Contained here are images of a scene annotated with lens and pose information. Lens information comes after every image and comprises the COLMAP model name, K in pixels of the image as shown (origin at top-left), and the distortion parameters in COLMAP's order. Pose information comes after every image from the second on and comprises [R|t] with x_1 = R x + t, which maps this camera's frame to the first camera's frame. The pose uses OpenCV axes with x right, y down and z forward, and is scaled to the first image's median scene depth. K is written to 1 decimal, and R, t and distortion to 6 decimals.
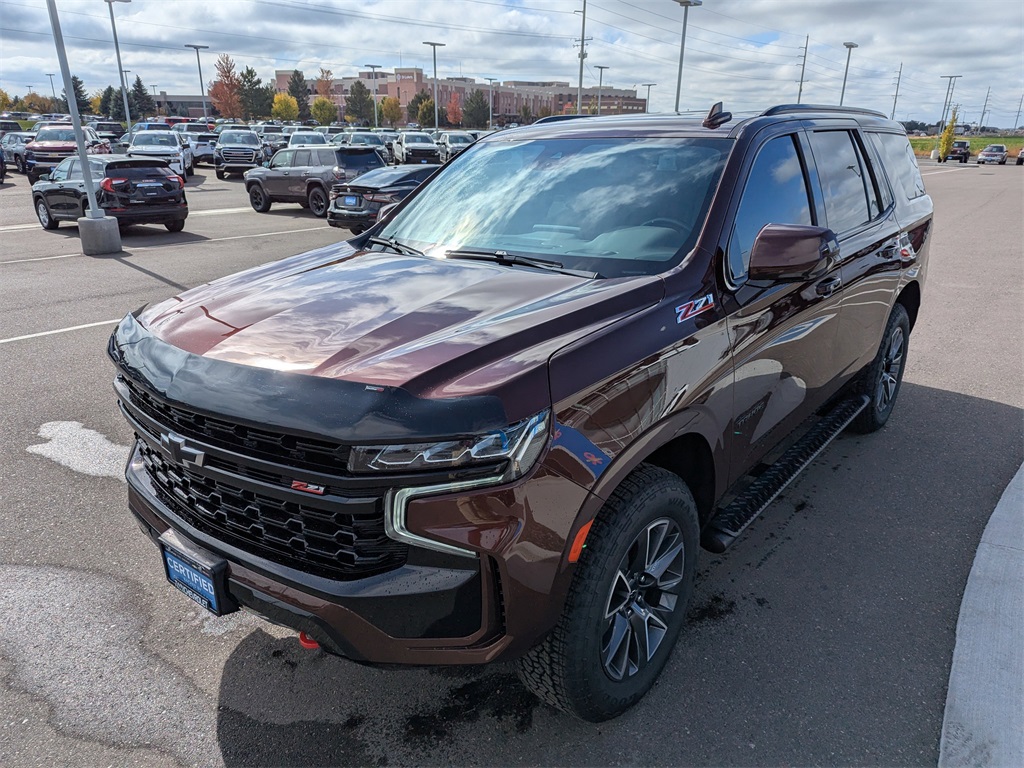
lens RADIAL K [[734.4, 0, 511.7], [0, 734.4, 403.0], [0, 0, 1]] dist [0.030614, -0.027253]
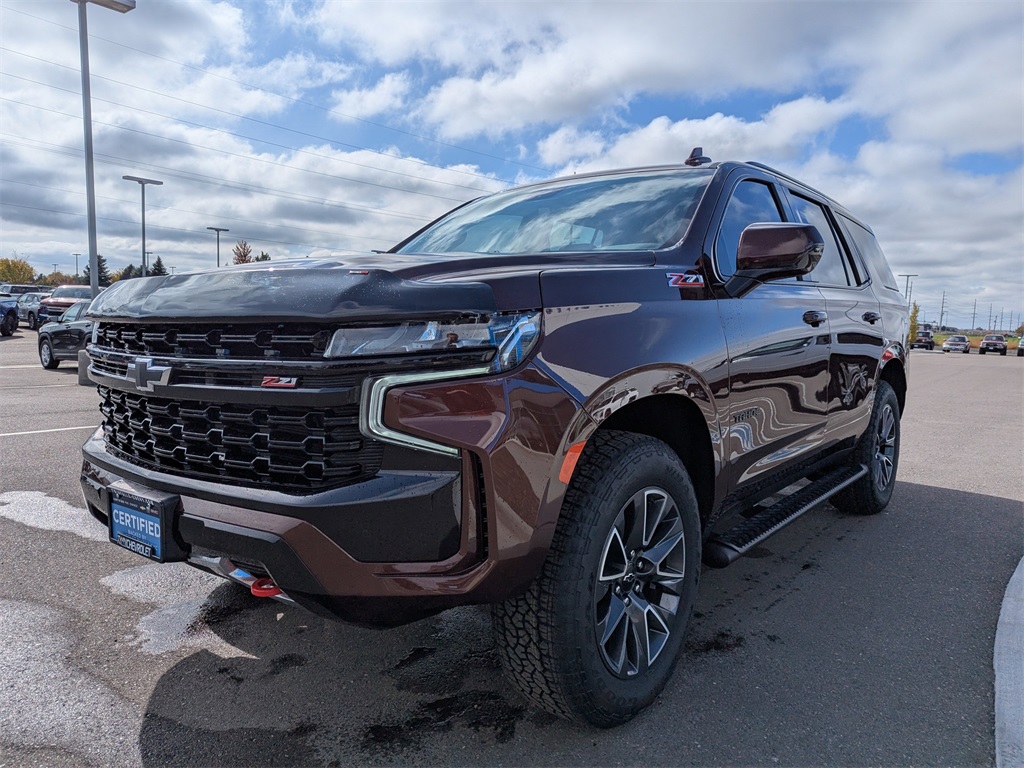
lens RADIAL K [[732.2, 0, 512.0], [0, 732.2, 384.0], [0, 0, 1]] dist [0.035050, -0.027875]
pose [[0.999609, 0.024905, 0.012678, 0.003549], [-0.020695, 0.964563, -0.263039, 0.251291], [-0.018780, 0.262674, 0.964702, 0.072468]]
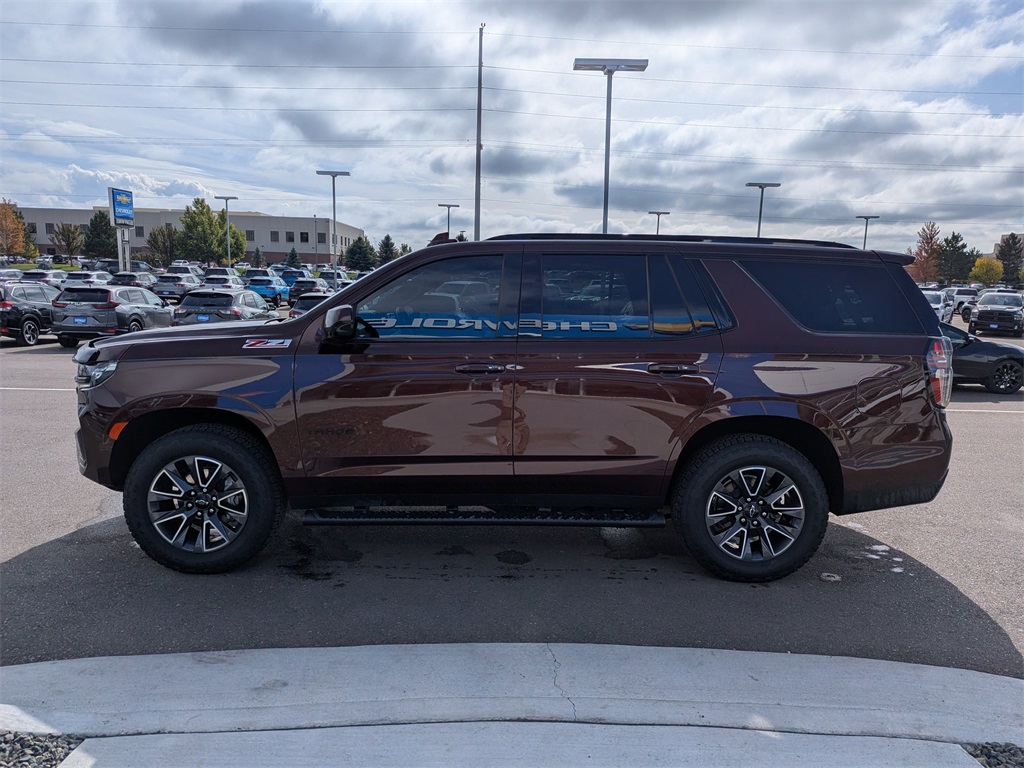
lens RADIAL K [[732.2, 0, 512.0], [0, 732.2, 384.0], [0, 0, 1]] dist [0.035050, -0.027875]
pose [[0.625365, 0.114854, -0.771834, 1.769260], [-0.289060, 0.952840, -0.092417, -0.048720], [0.724819, 0.280900, 0.629072, 0.345734]]
